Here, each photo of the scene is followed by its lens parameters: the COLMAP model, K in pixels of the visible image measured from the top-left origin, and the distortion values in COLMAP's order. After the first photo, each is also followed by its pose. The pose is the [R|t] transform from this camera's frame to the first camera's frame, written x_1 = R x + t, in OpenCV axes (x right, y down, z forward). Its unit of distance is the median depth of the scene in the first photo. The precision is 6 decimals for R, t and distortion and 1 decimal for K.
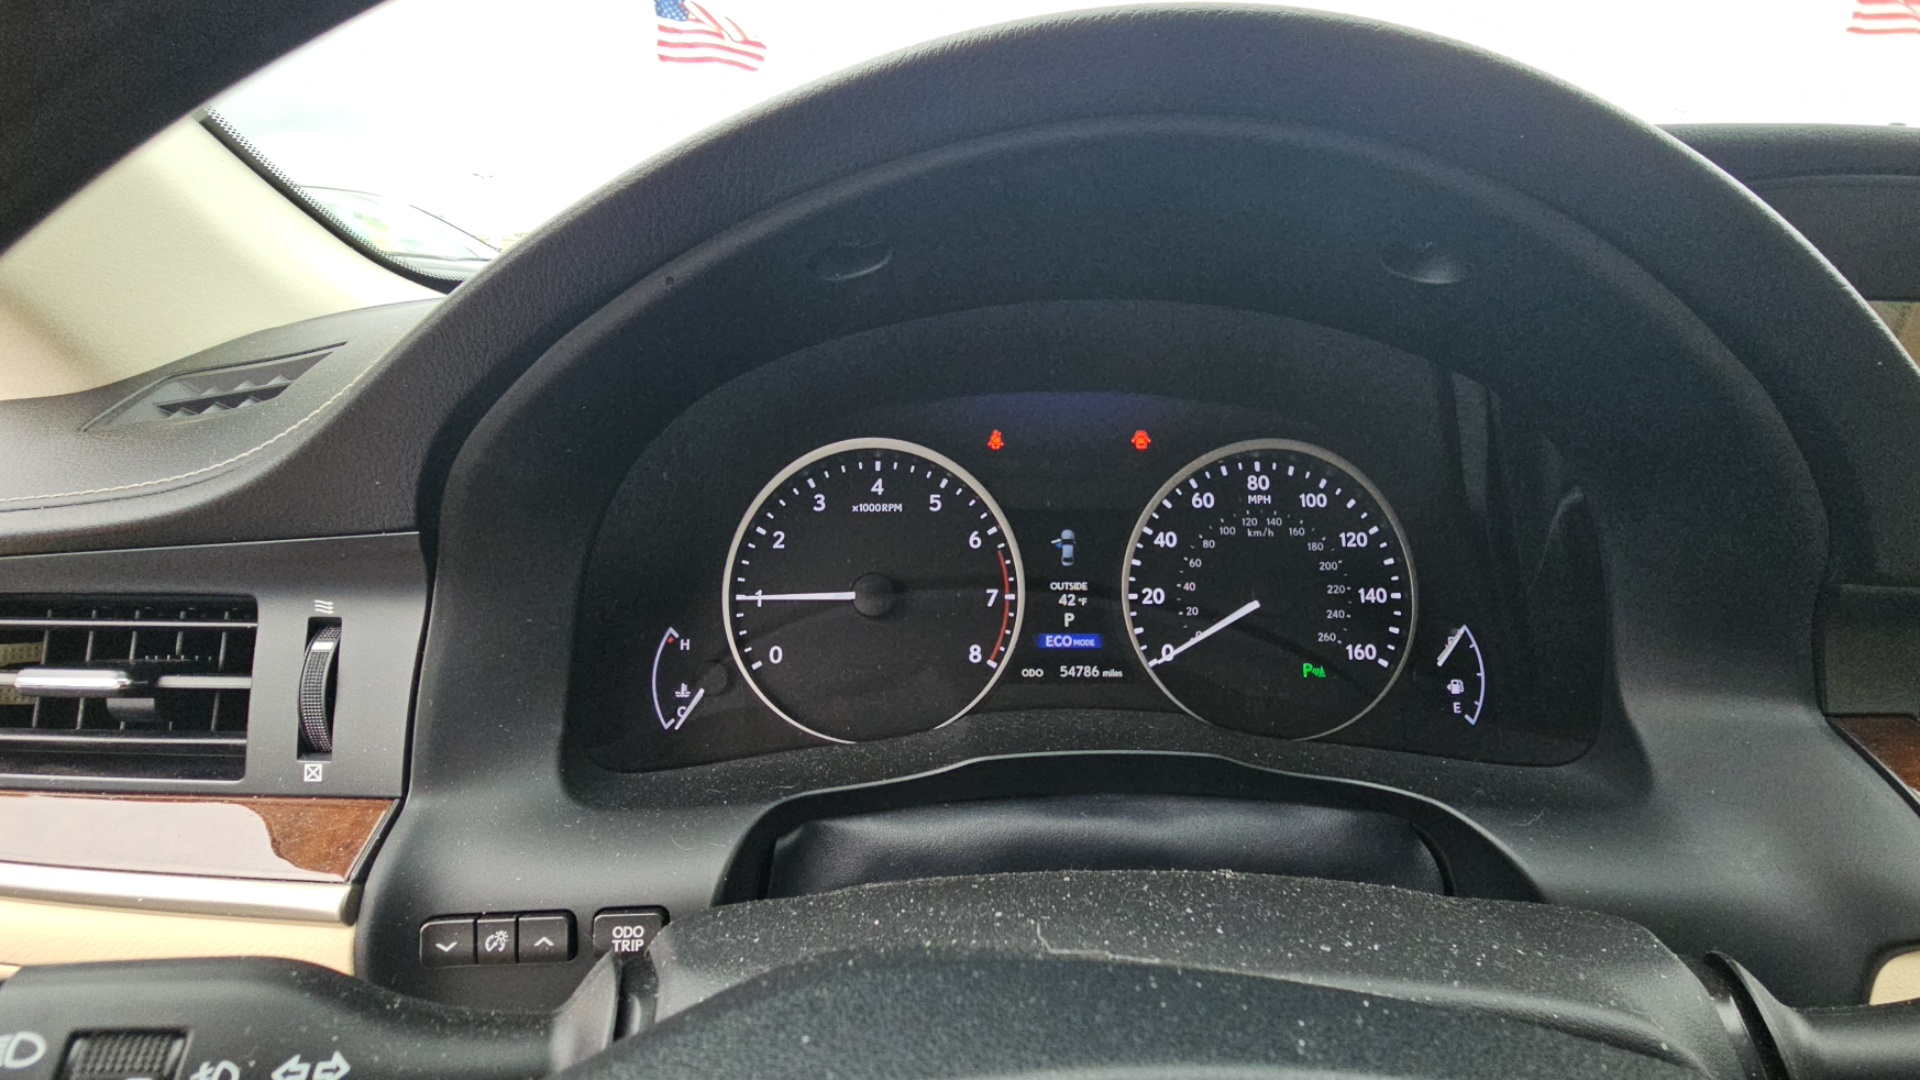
lens RADIAL K [[854.3, 0, 981.6], [0, 854.3, 546.1], [0, 0, 1]] dist [0.001744, -0.003115]
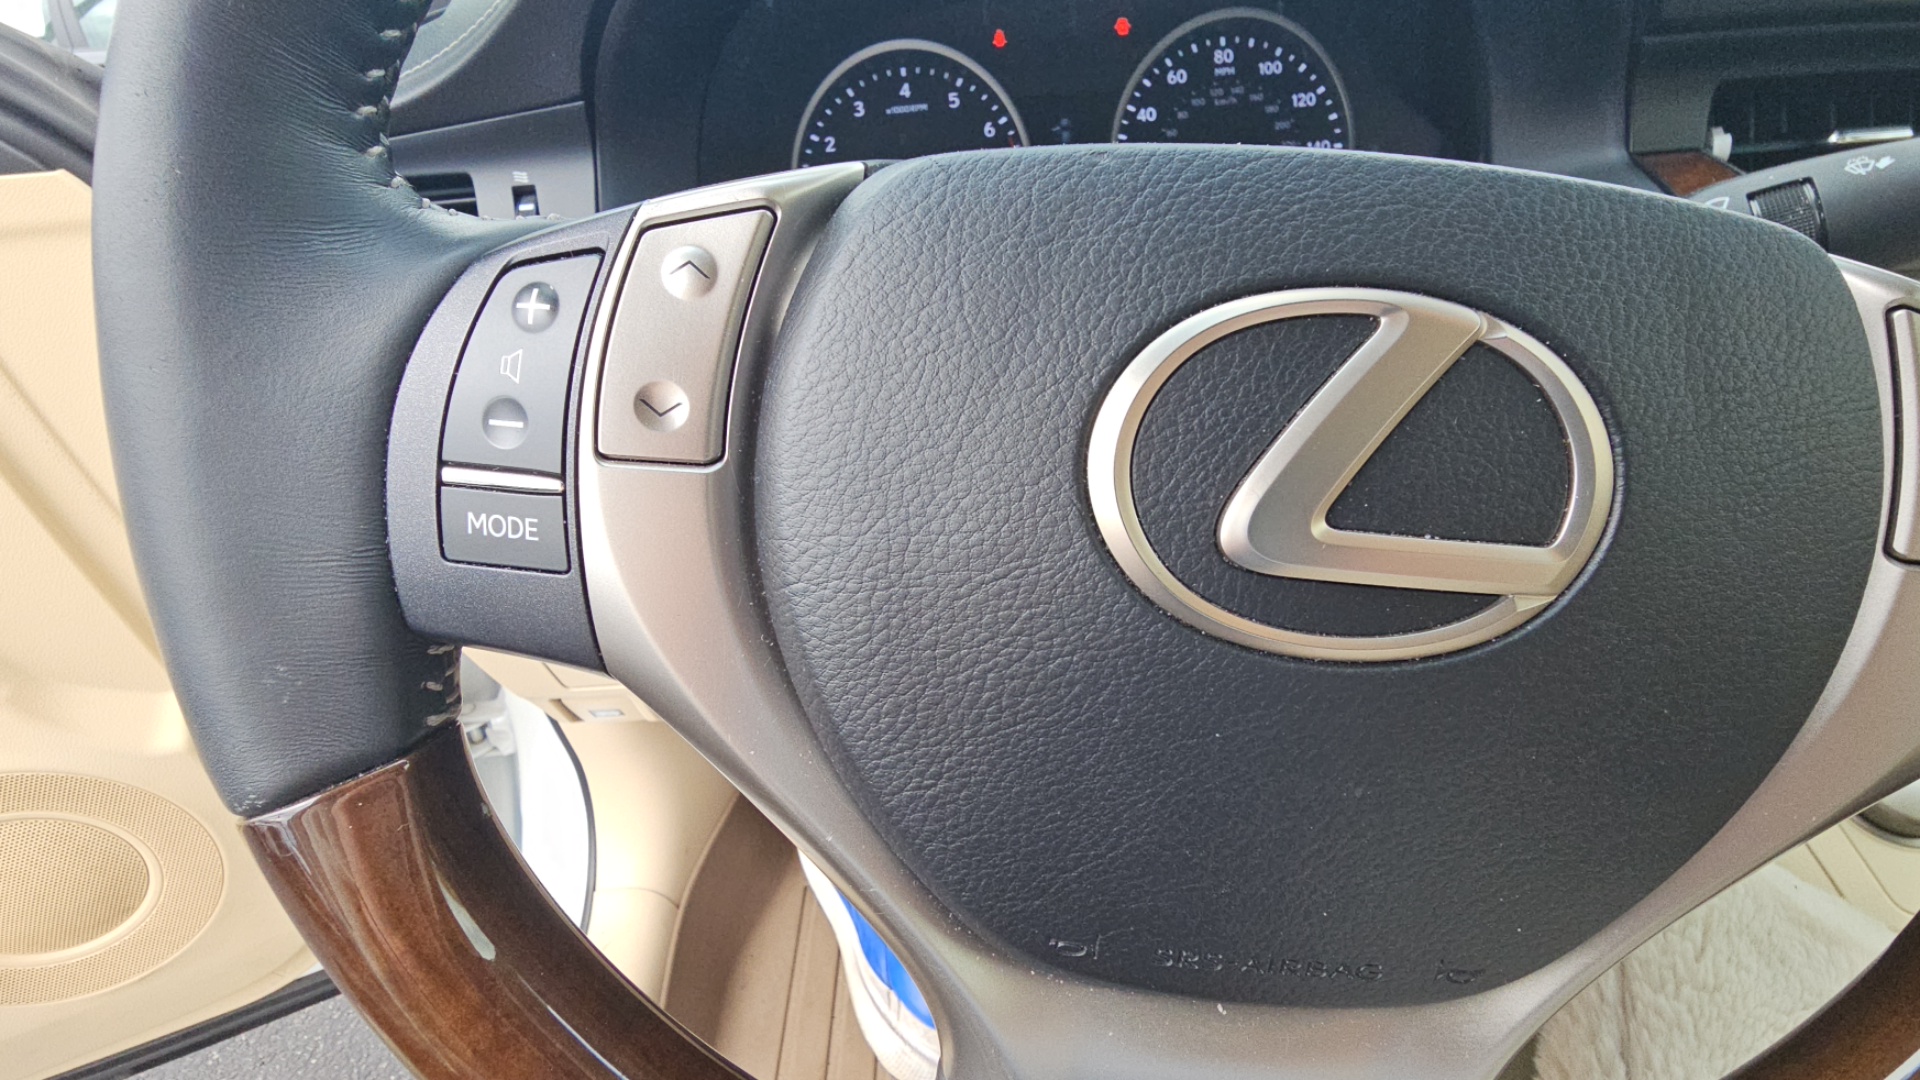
lens RADIAL K [[859.4, 0, 980.5], [0, 859.4, 545.4], [0, 0, 1]] dist [0.013855, -0.010449]
pose [[0.996207, -0.080617, -0.032759, -0.027890], [0.086327, 0.962959, 0.255455, 0.249502], [0.010951, -0.257314, 0.966266, -0.341086]]
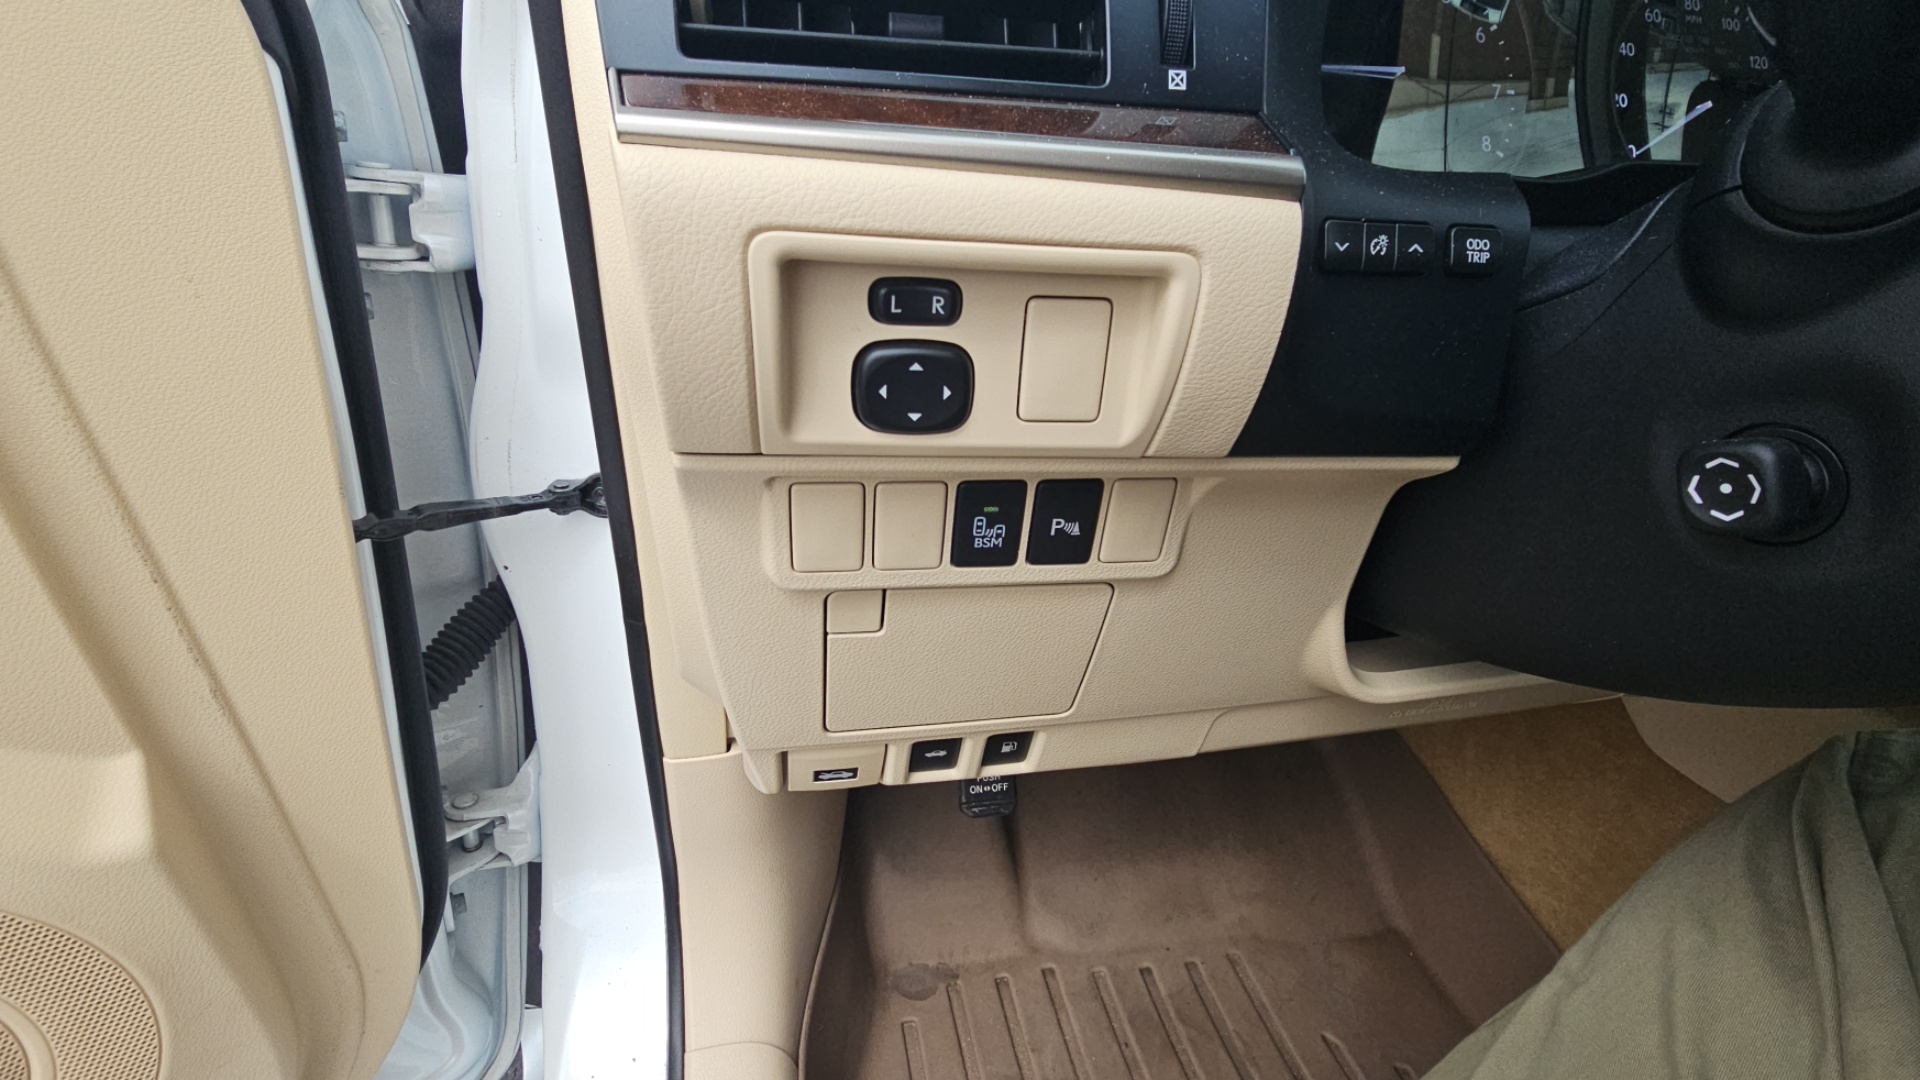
lens RADIAL K [[853.8, 0, 974.2], [0, 853.8, 545.8], [0, 0, 1]] dist [0.000034, -0.000370]
pose [[0.977019, -0.052674, 0.206541, -0.860626], [0.023055, 0.989415, 0.143273, 0.446771], [-0.211901, -0.135219, 0.967891, 0.039808]]
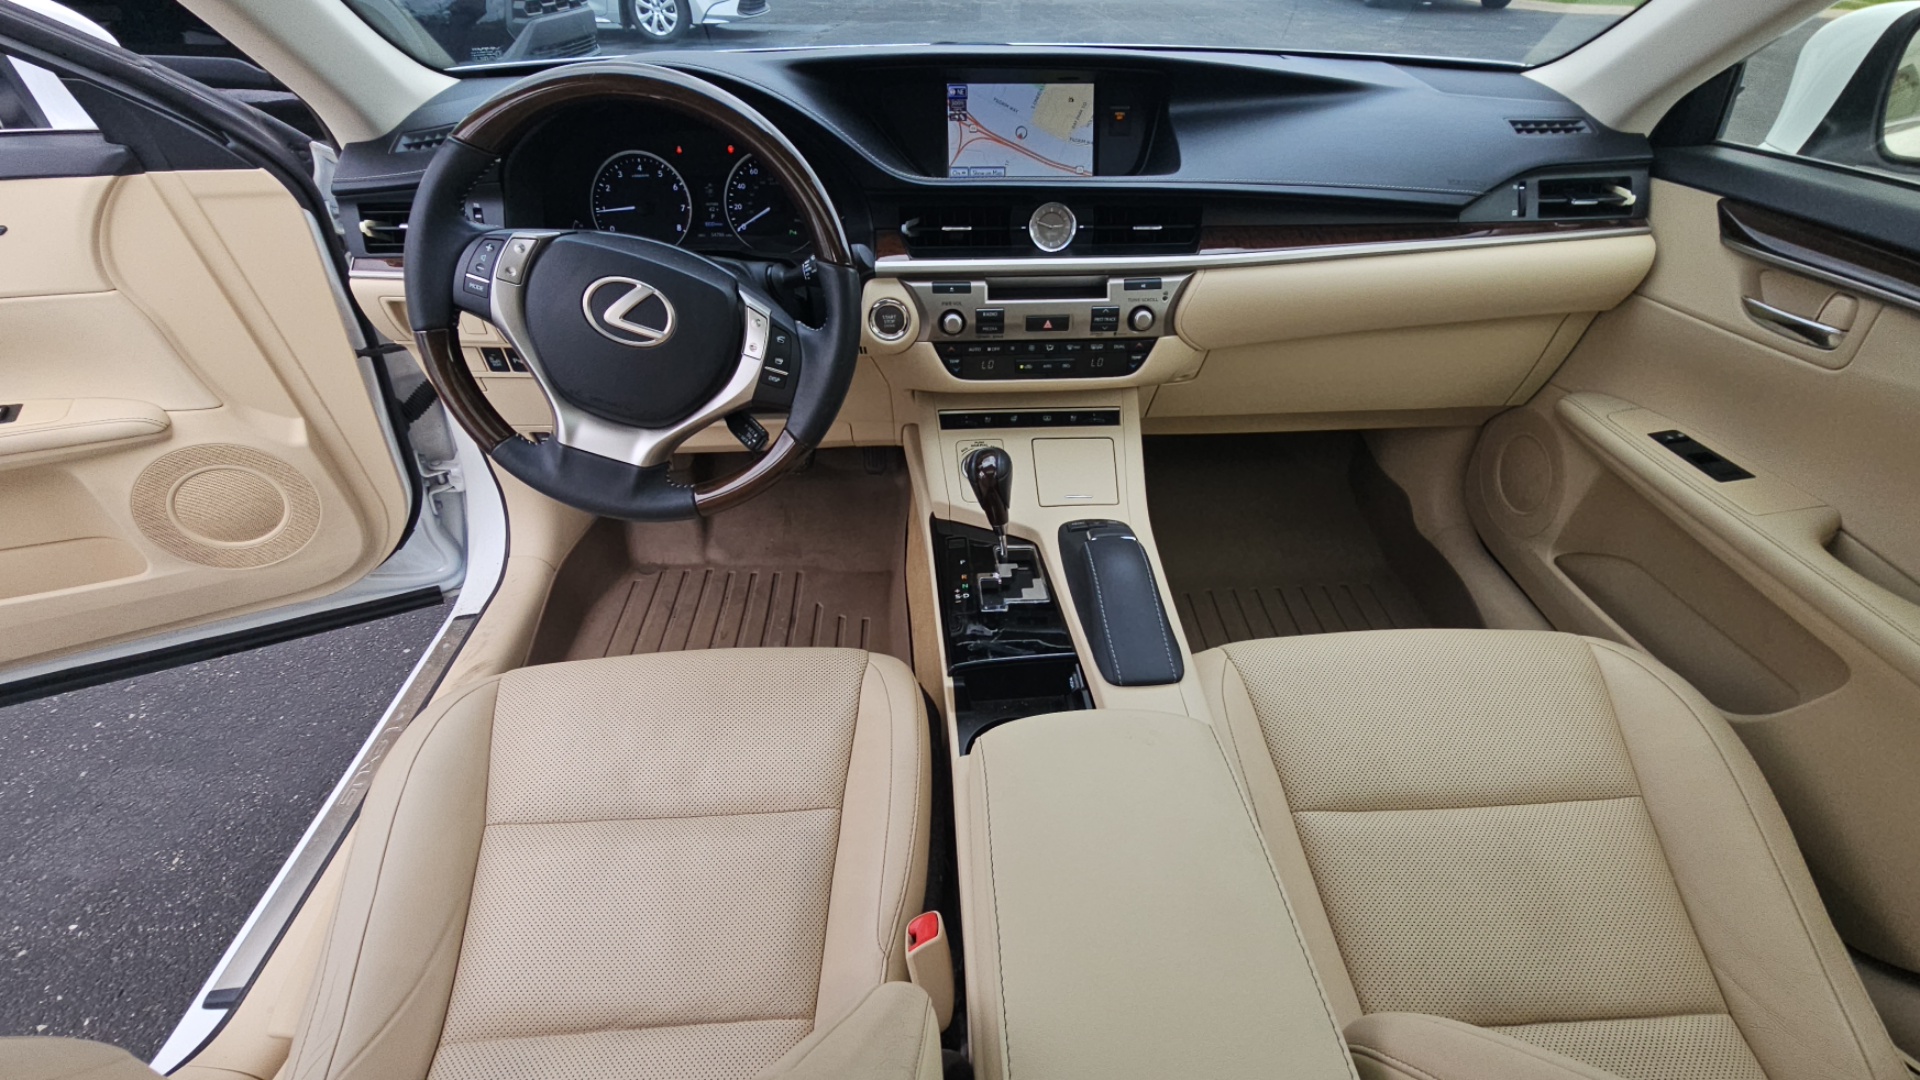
lens RADIAL K [[861.1, 0, 983.2], [0, 861.1, 543.9], [0, 0, 1]] dist [-0.000458, -0.001663]
pose [[0.999366, -0.024730, 0.025603, 0.950549], [0.014476, 0.939452, 0.342375, 0.147470], [-0.032520, -0.341788, 0.939214, -2.250466]]
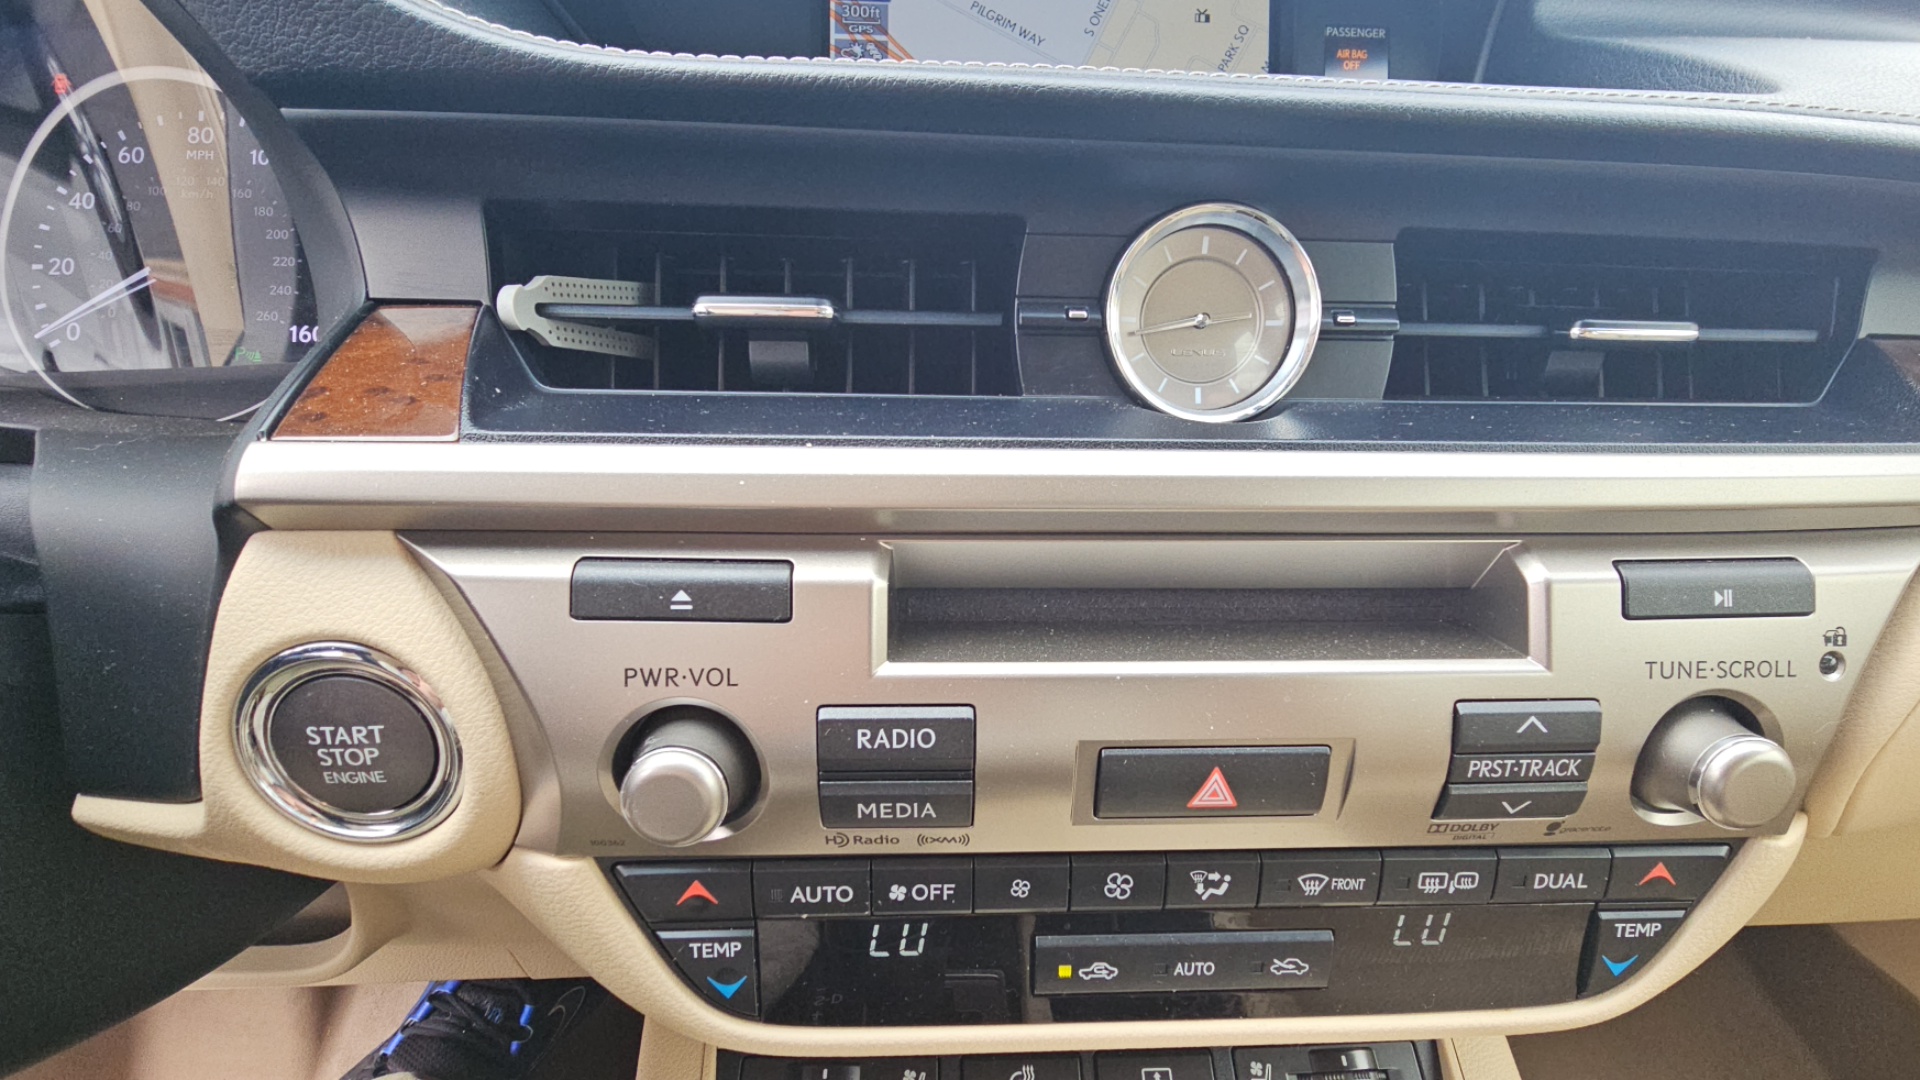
lens RADIAL K [[861.1, 0, 983.2], [0, 861.1, 543.9], [0, 0, 1]] dist [-0.000458, -0.001663]
pose [[0.999657, 0.002762, 0.026053, 1.096831], [-0.005510, 0.994351, 0.106001, 0.237443], [-0.025613, -0.106108, 0.994025, 0.097635]]
